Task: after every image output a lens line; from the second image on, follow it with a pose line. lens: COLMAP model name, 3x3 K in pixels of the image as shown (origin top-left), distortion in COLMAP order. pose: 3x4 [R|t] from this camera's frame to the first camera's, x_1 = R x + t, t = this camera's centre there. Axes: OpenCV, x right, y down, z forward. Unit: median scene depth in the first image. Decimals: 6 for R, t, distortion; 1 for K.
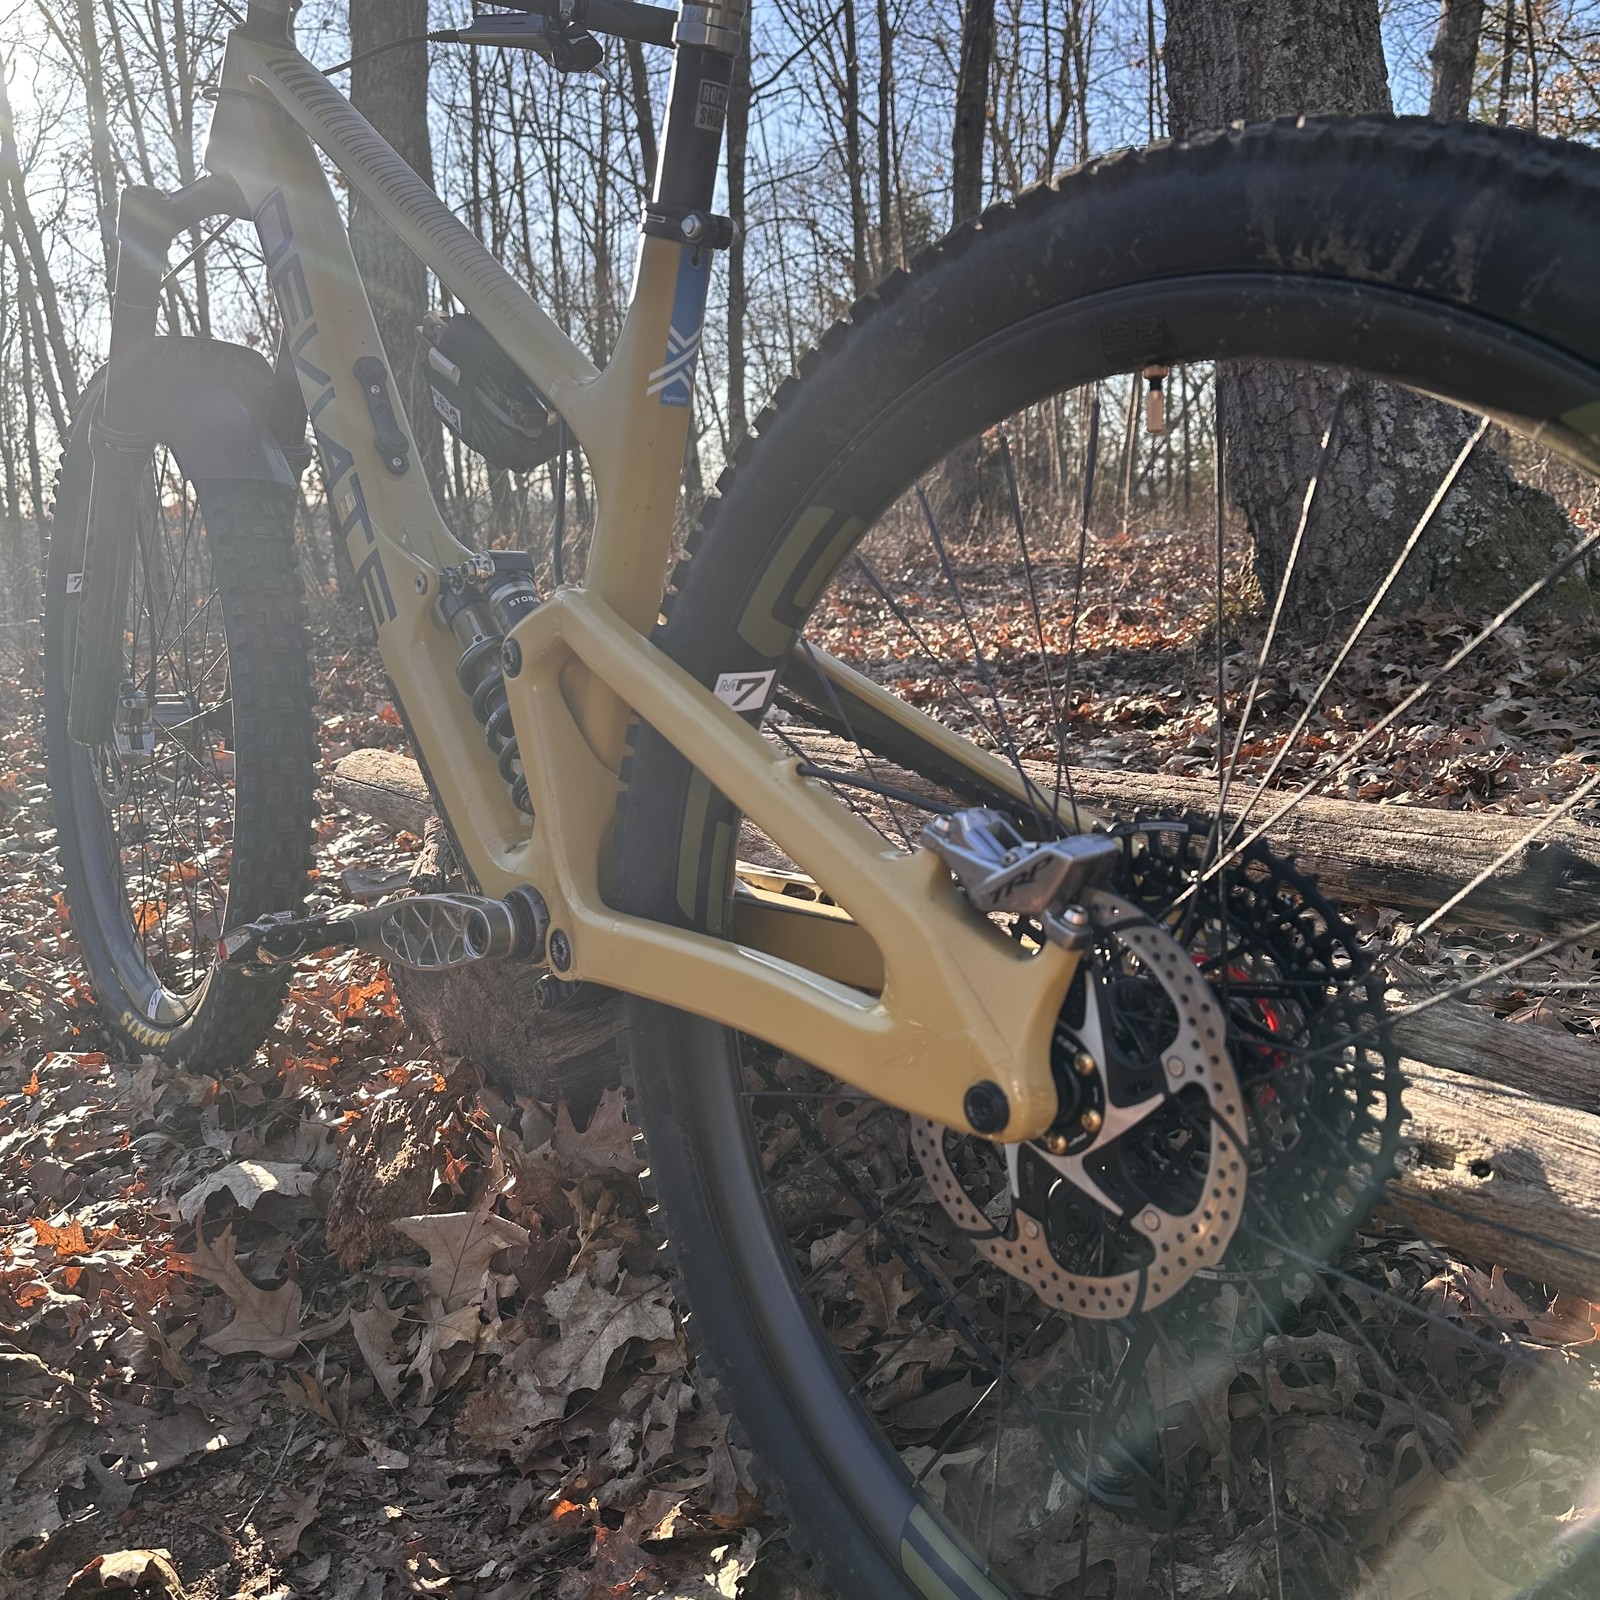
lens RADIAL K [[1496.7, 0, 800.0], [0, 1496.7, 800.0], [0, 0, 1]] dist [0.126109, -0.259207]
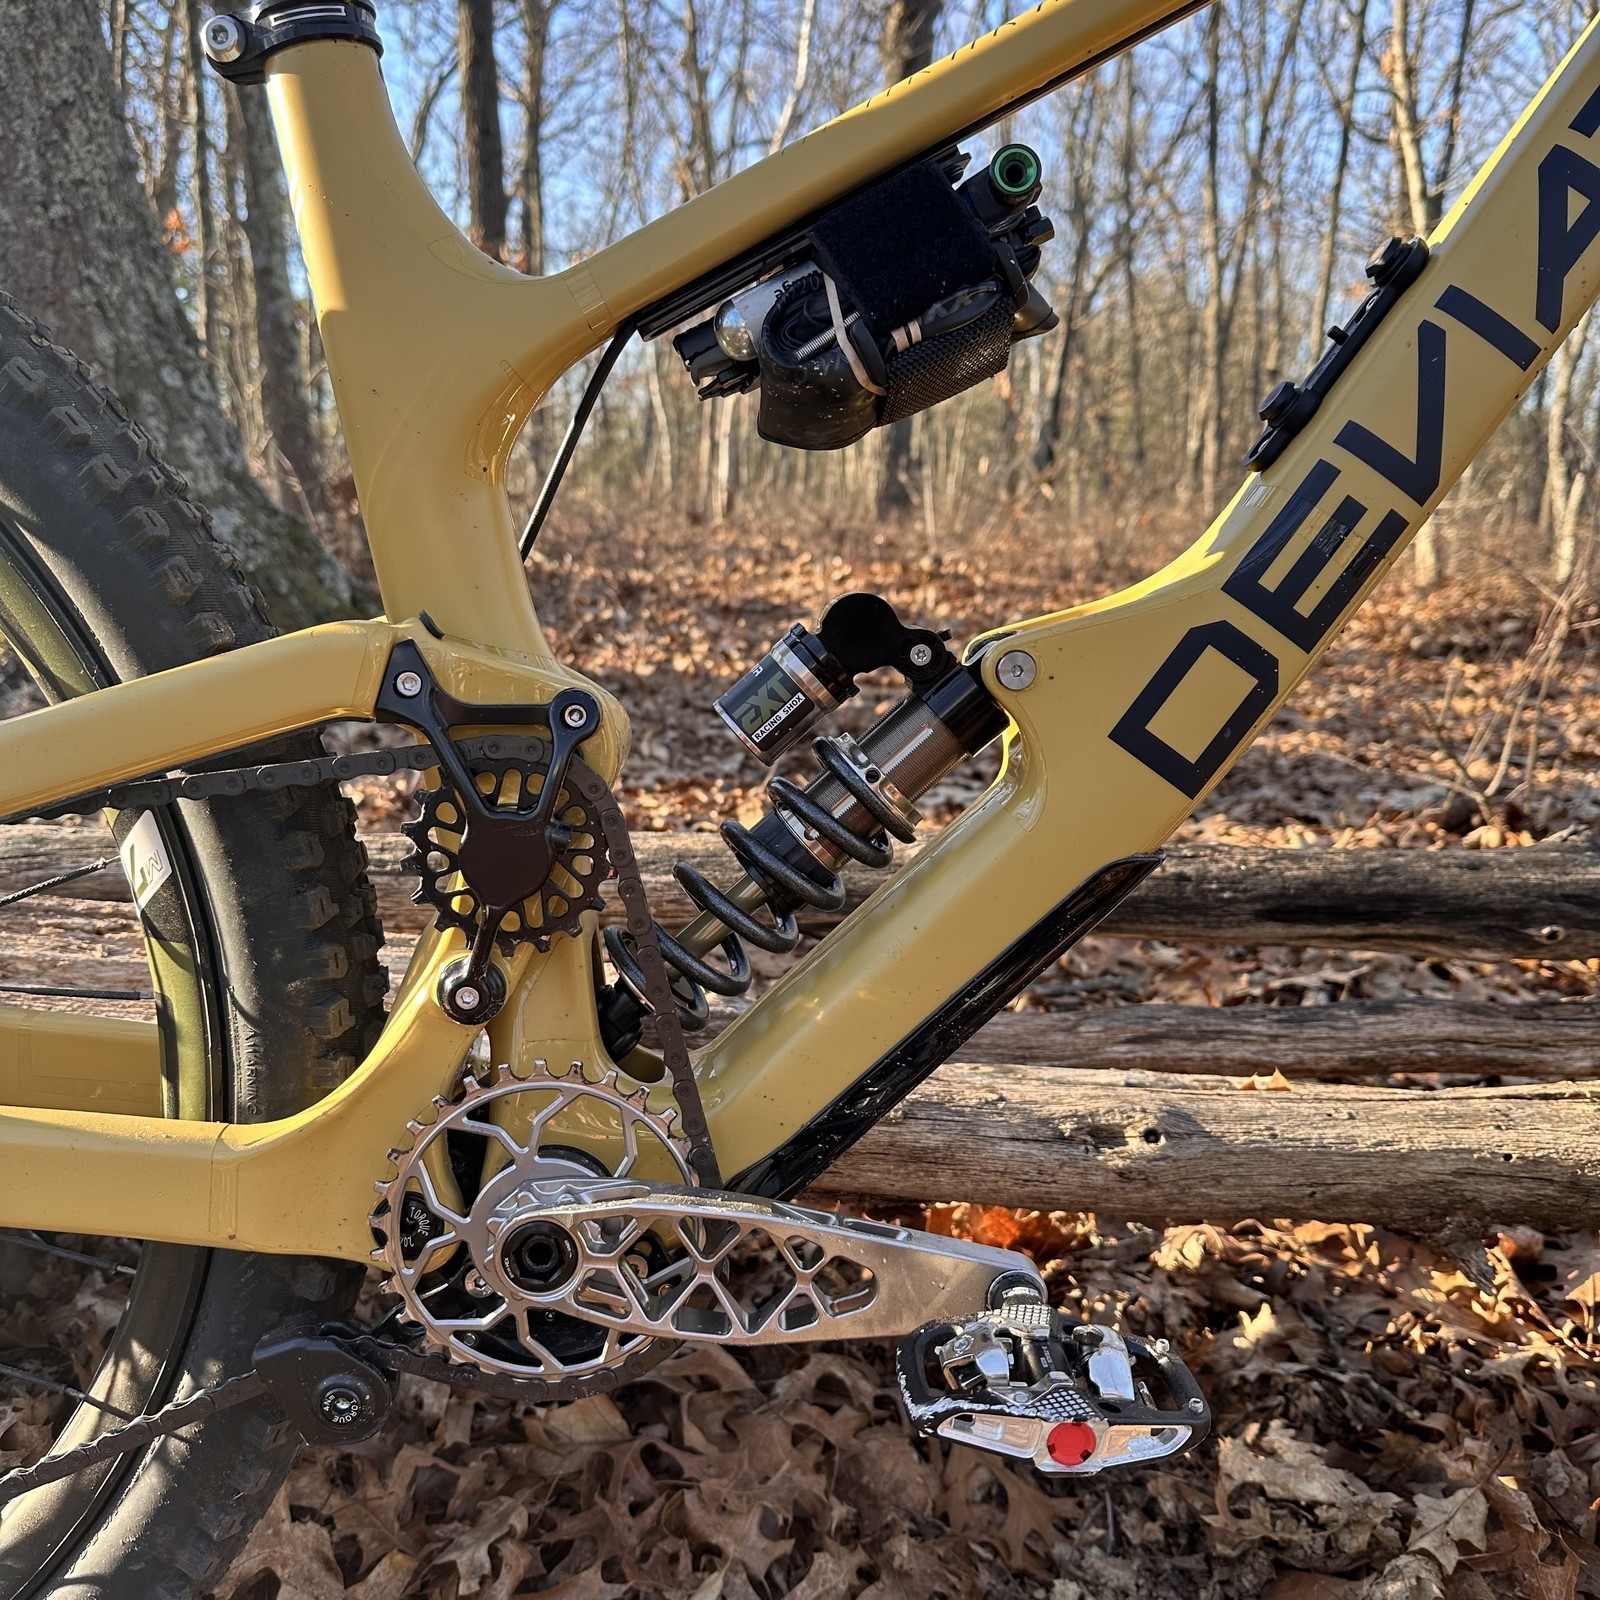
lens RADIAL K [[1537.2, 0, 800.0], [0, 1537.2, 800.0], [0, 0, 1]] dist [0.002980, -0.019204]
pose [[0.617106, -0.102016, 0.780239, -0.286678], [0.114313, 0.992664, 0.039378, -0.039321], [-0.778532, 0.064891, 0.624241, 0.237213]]
